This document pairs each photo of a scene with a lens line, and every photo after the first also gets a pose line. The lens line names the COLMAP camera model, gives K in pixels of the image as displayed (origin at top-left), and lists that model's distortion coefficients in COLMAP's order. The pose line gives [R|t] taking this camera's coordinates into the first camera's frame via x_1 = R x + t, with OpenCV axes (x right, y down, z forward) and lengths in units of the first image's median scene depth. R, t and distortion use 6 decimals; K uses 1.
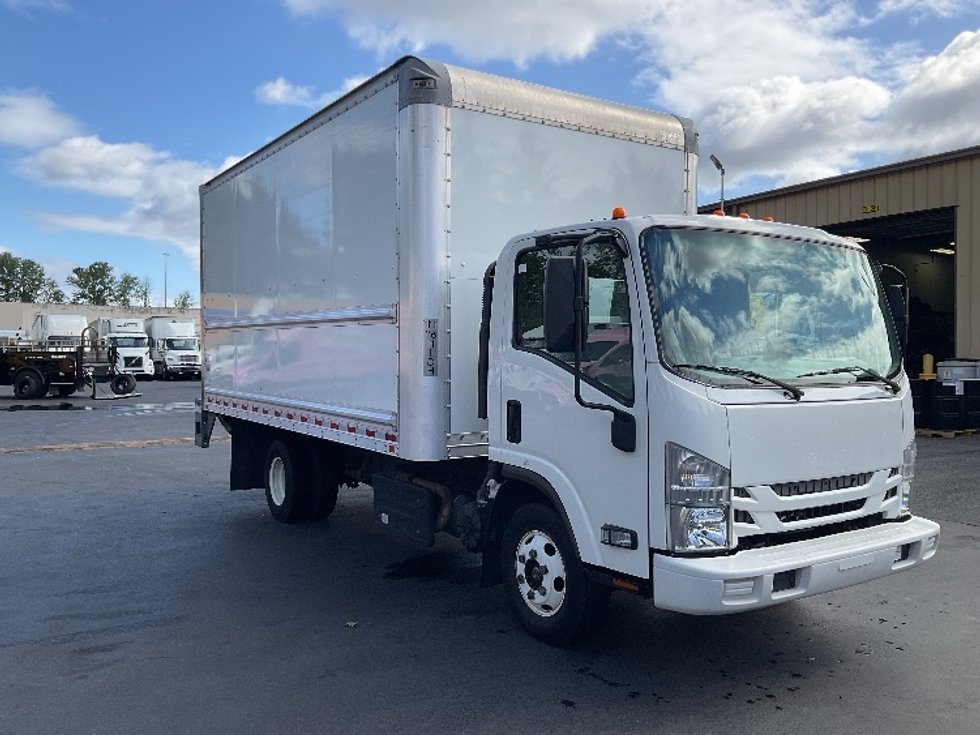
lens RADIAL K [[806.7, 0, 482.1], [0, 806.7, 363.0], [0, 0, 1]] dist [0.009263, -0.001615]
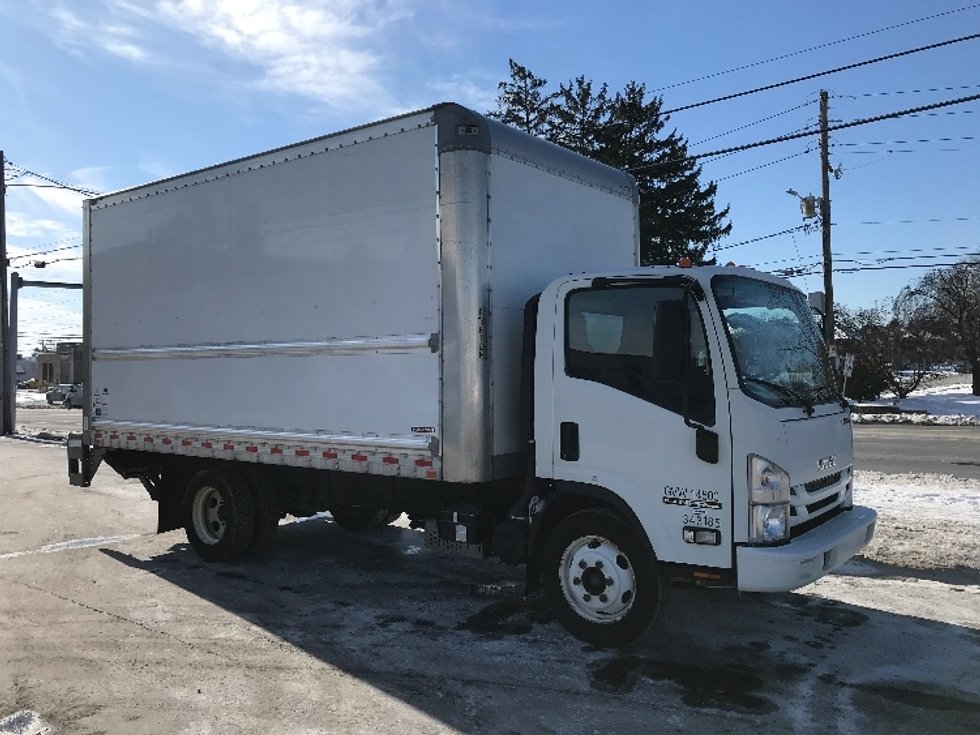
lens RADIAL K [[806.7, 0, 491.6], [0, 806.7, 365.5], [0, 0, 1]] dist [0.009263, -0.001615]
pose [[0.943641, -0.004927, 0.330935, -0.499454], [0.013187, 0.999655, -0.022718, -0.011043], [-0.330709, 0.025802, 0.943380, -0.021930]]
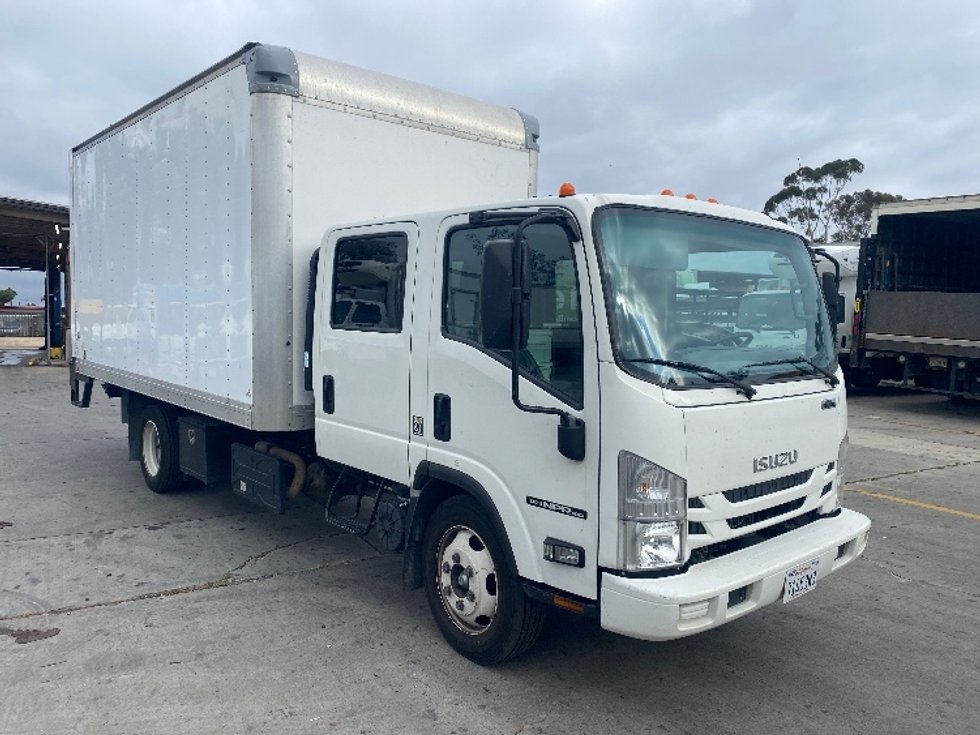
lens RADIAL K [[740.2, 0, 488.3], [0, 740.2, 372.5], [0, 0, 1]] dist [-0.006710, -0.024045]
pose [[0.990919, 0.001267, 0.134453, -0.024837], [-0.010482, 0.997640, 0.067853, -0.040507], [-0.134049, -0.068646, 0.988594, 0.199845]]
